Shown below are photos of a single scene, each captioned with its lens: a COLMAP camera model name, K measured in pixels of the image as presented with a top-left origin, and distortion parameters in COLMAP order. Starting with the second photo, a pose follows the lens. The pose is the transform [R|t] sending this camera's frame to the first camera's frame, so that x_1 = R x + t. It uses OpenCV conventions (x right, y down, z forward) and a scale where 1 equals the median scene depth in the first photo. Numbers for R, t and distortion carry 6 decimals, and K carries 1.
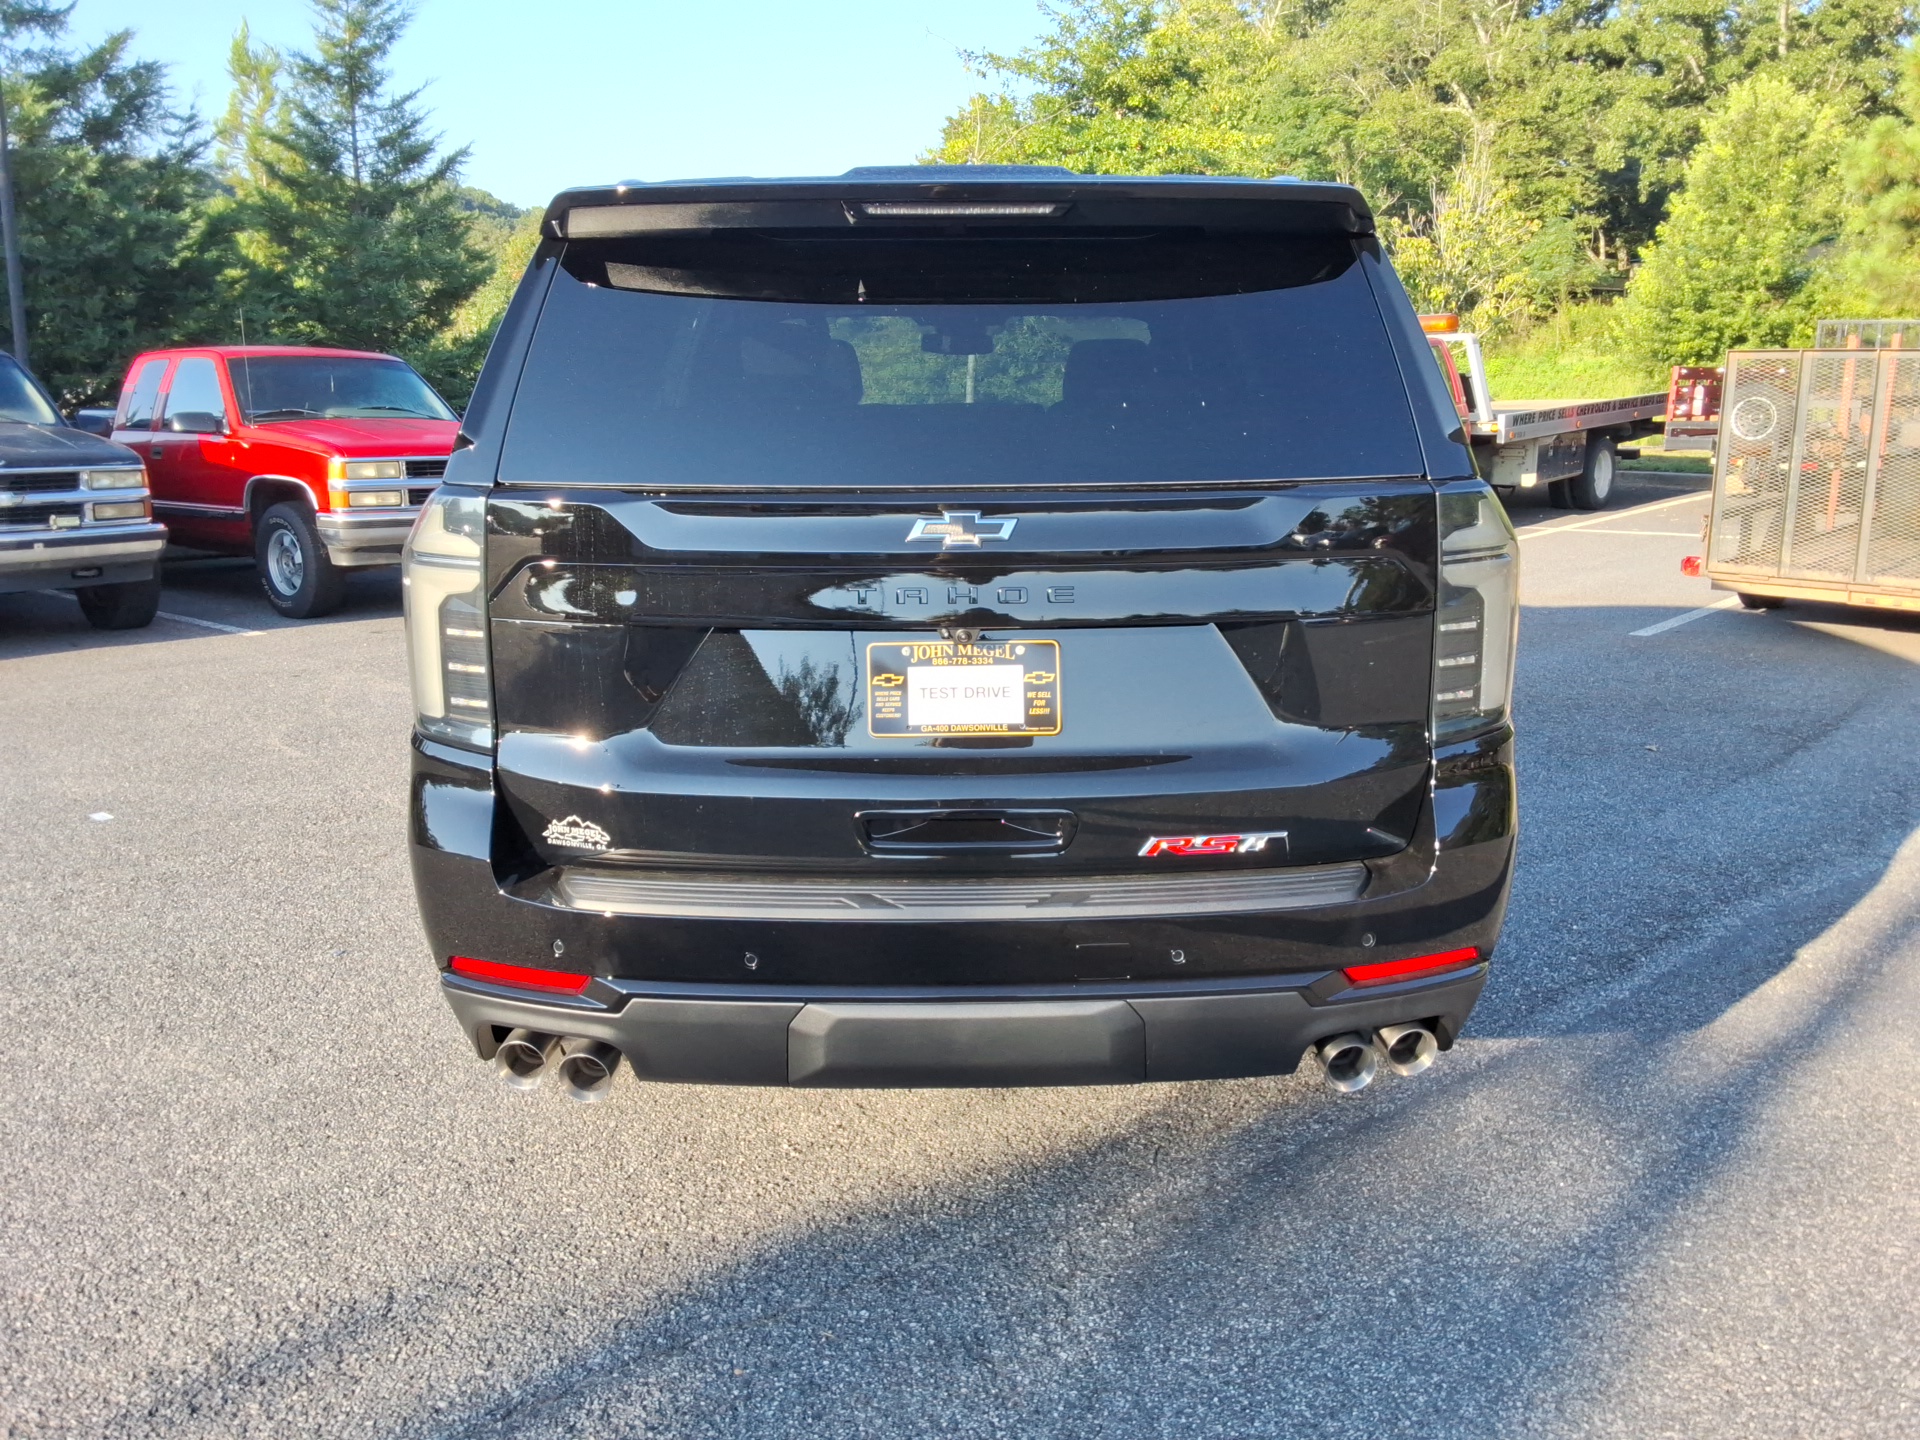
lens RADIAL K [[1535.0, 0, 960.0], [0, 1535.0, 720.0], [0, 0, 1]] dist [0.042632, -0.073764]
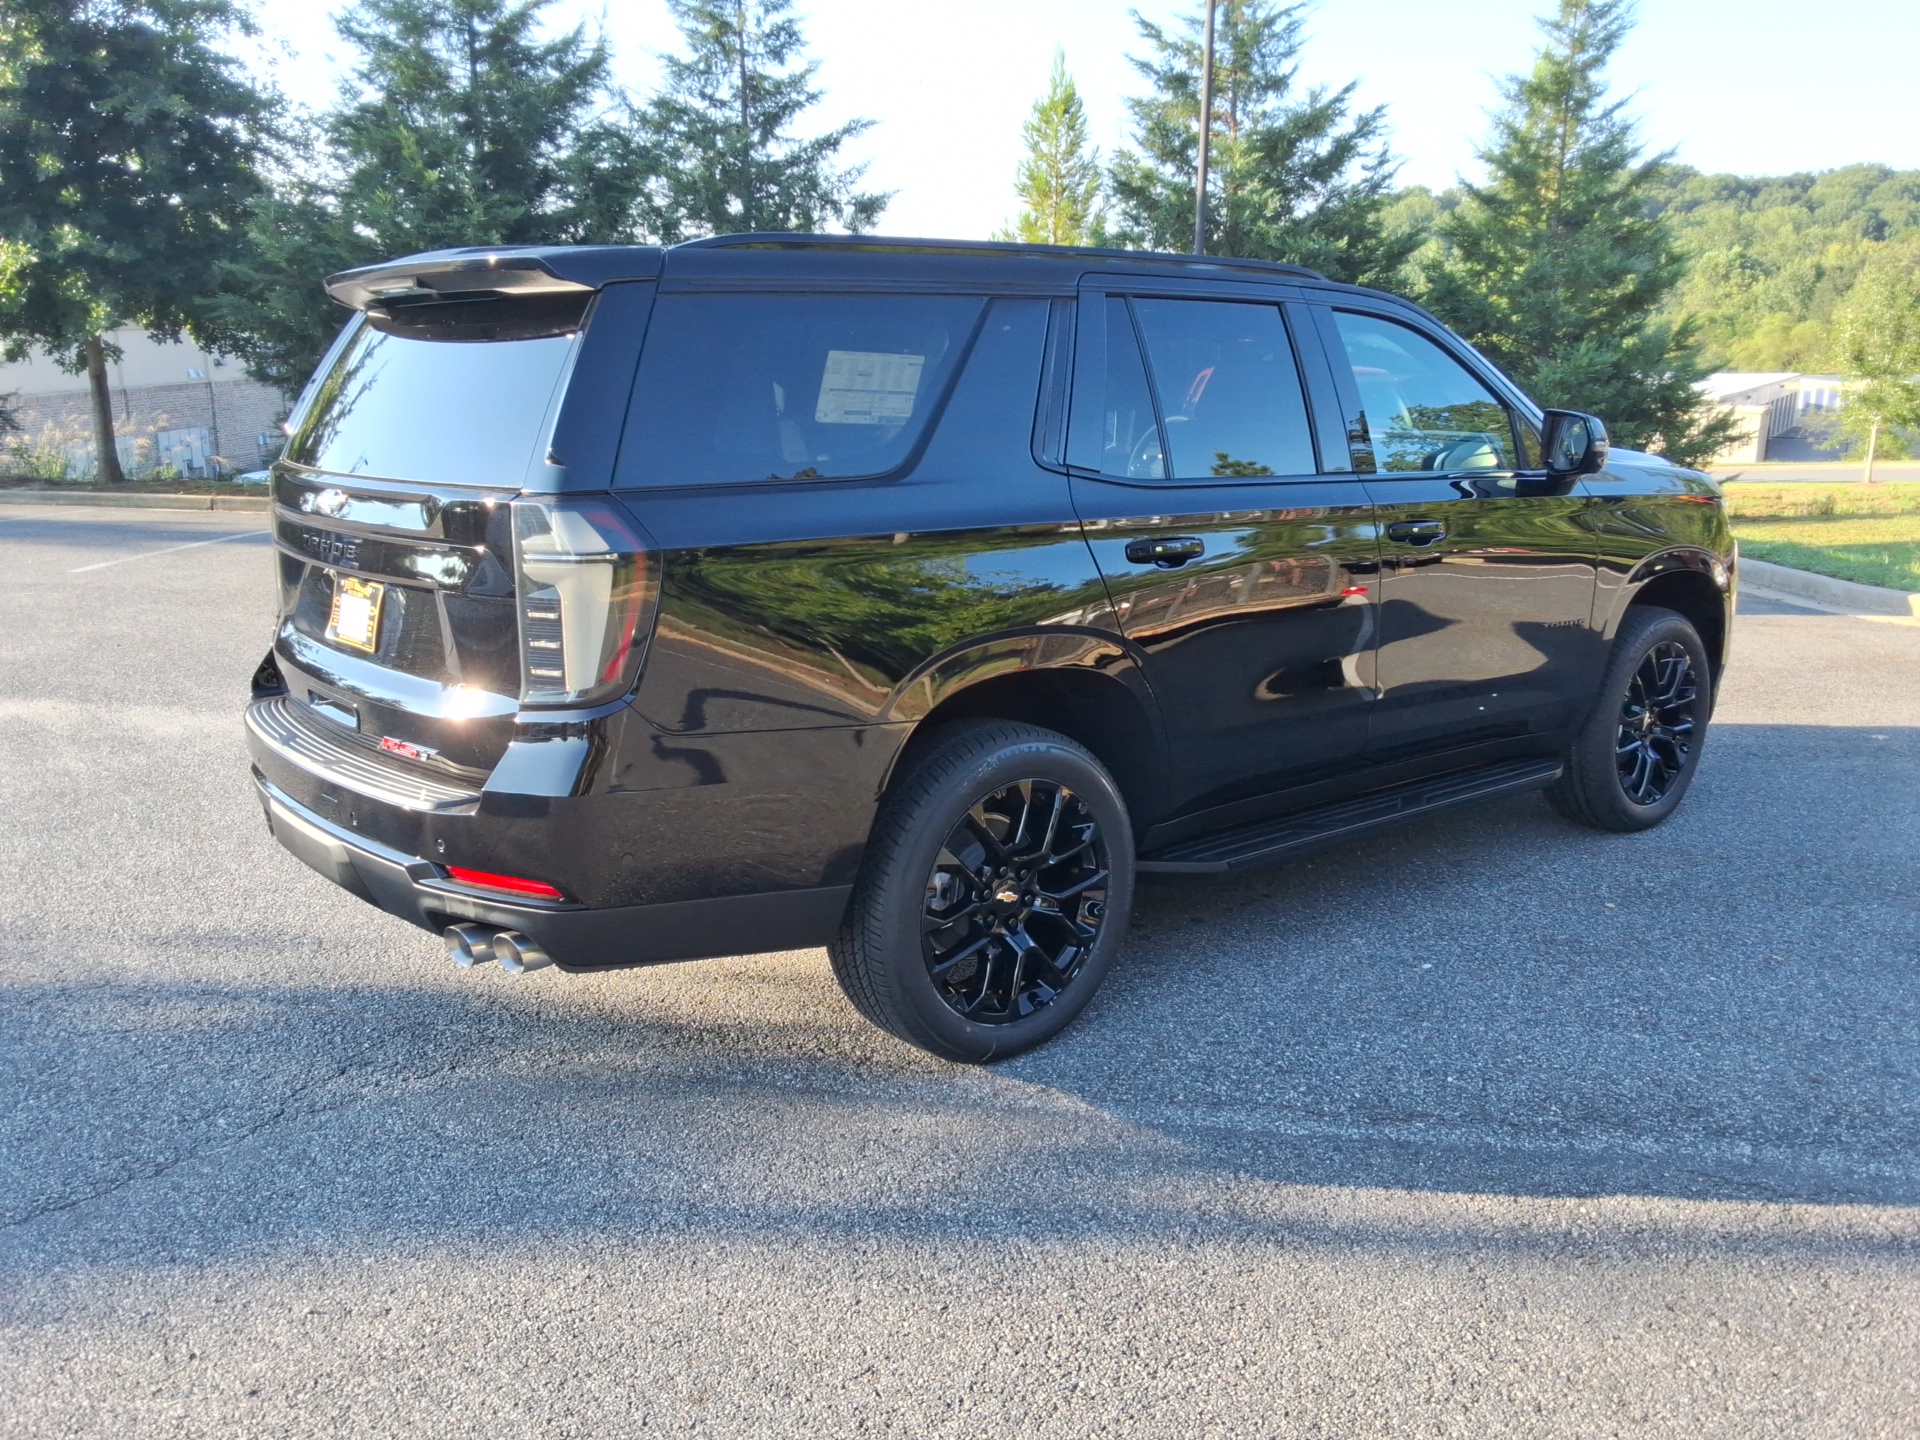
lens RADIAL K [[1531.0, 0, 968.4], [0, 1531.0, 718.0], [0, 0, 1]] dist [0.098774, -0.163801]
pose [[0.643692, 0.167943, -0.746630, 0.176148], [-0.171442, 0.982472, 0.073186, -0.015324], [0.745834, 0.080894, 0.661201, 0.053447]]
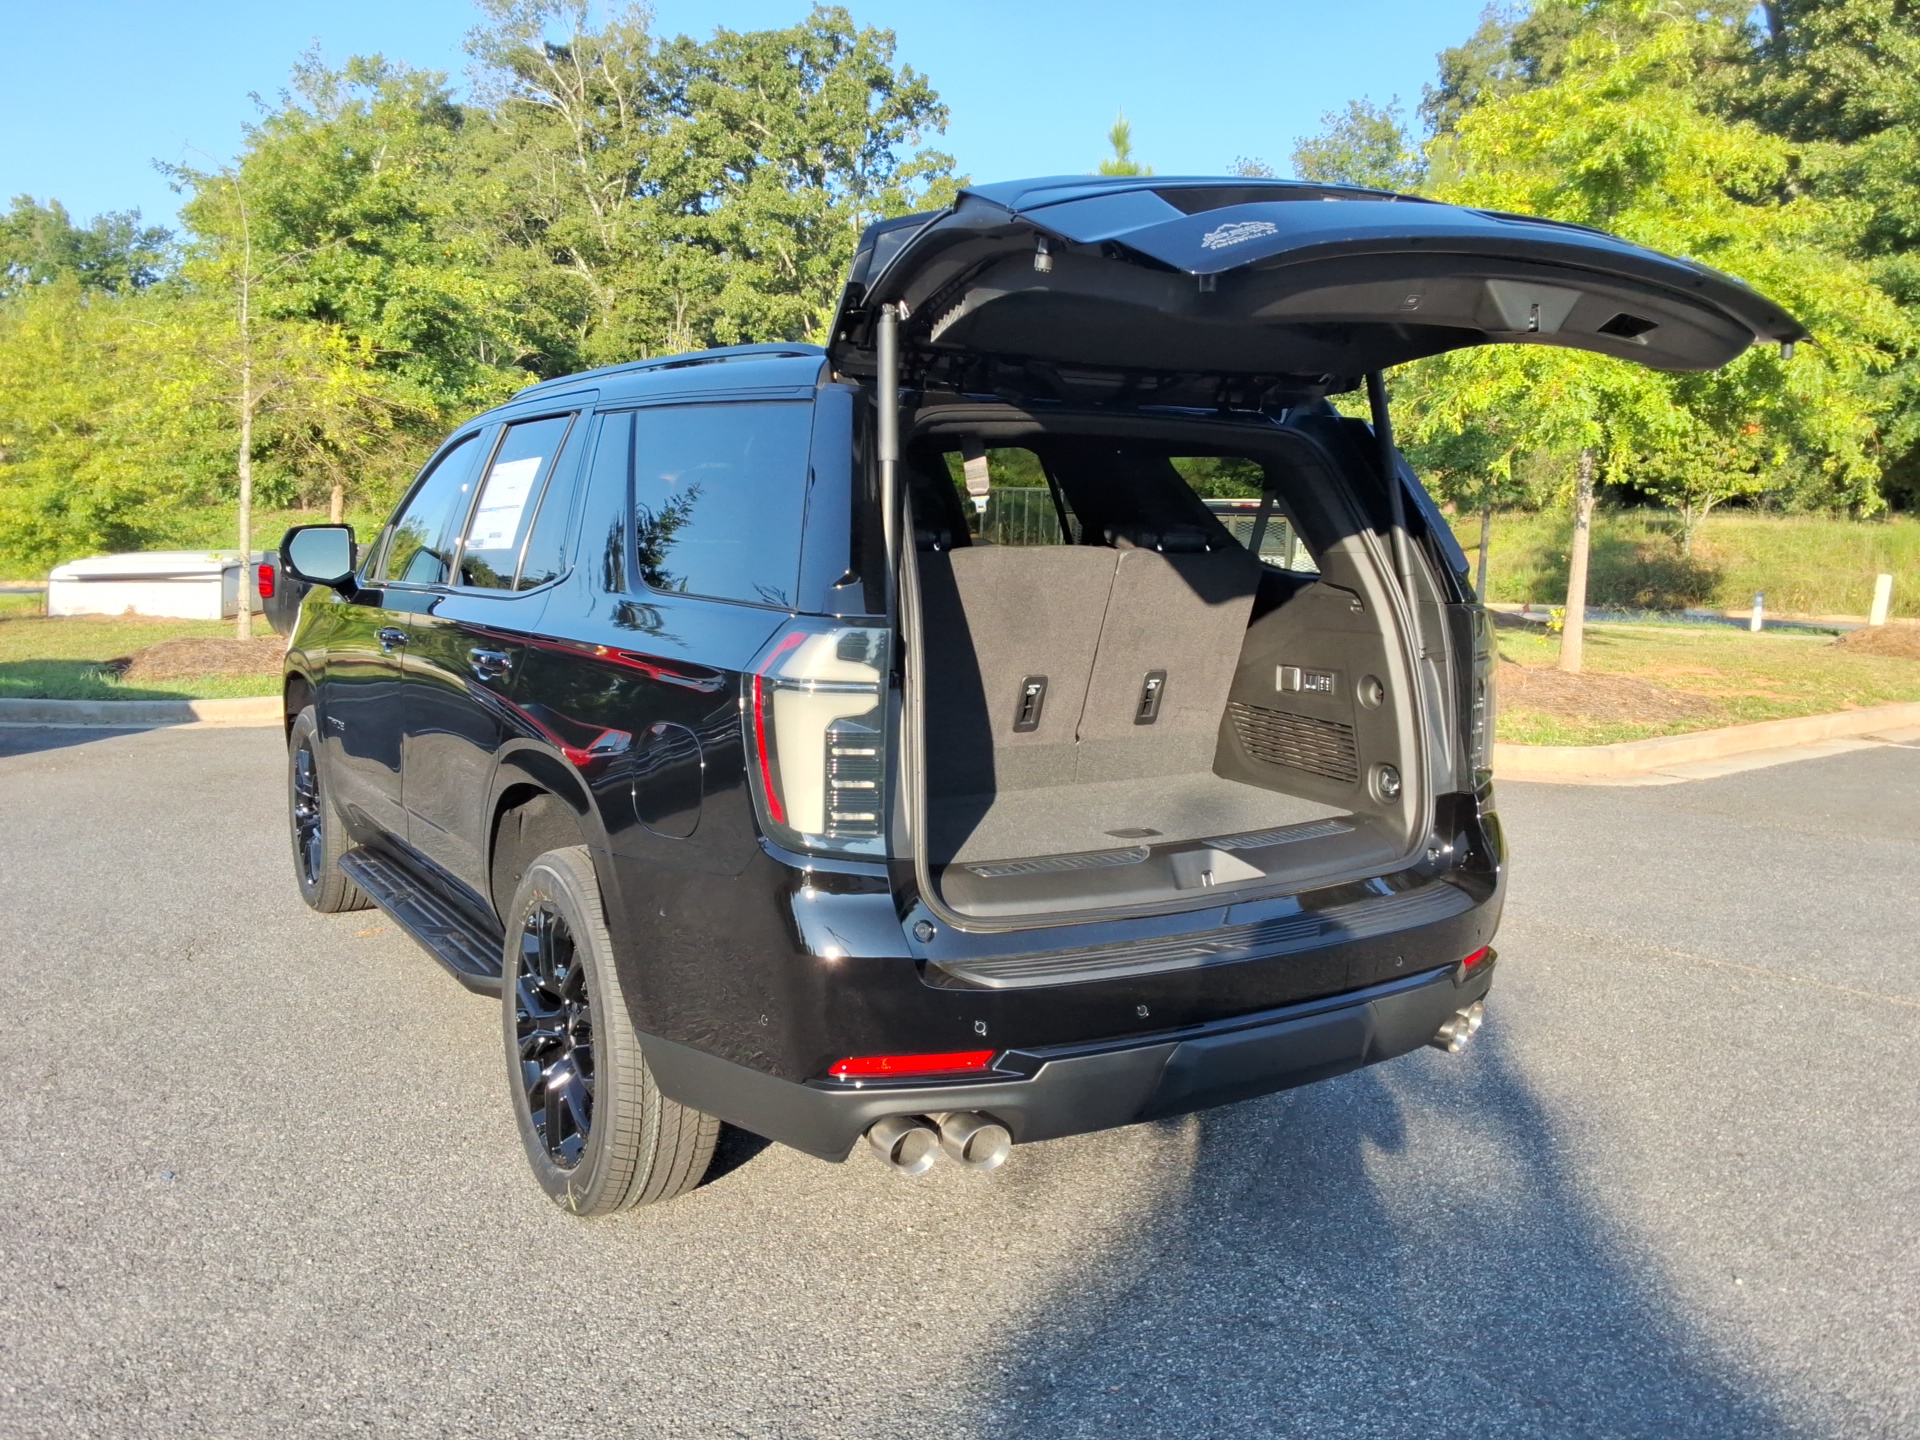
lens RADIAL K [[1531.0, 0, 968.4], [0, 1531.0, 718.0], [0, 0, 1]] dist [0.098774, -0.163801]
pose [[0.844690, -0.046725, 0.533212, -0.103304], [0.095865, 0.993281, -0.064823, -0.000353], [-0.526601, 0.105872, 0.843494, 0.006664]]
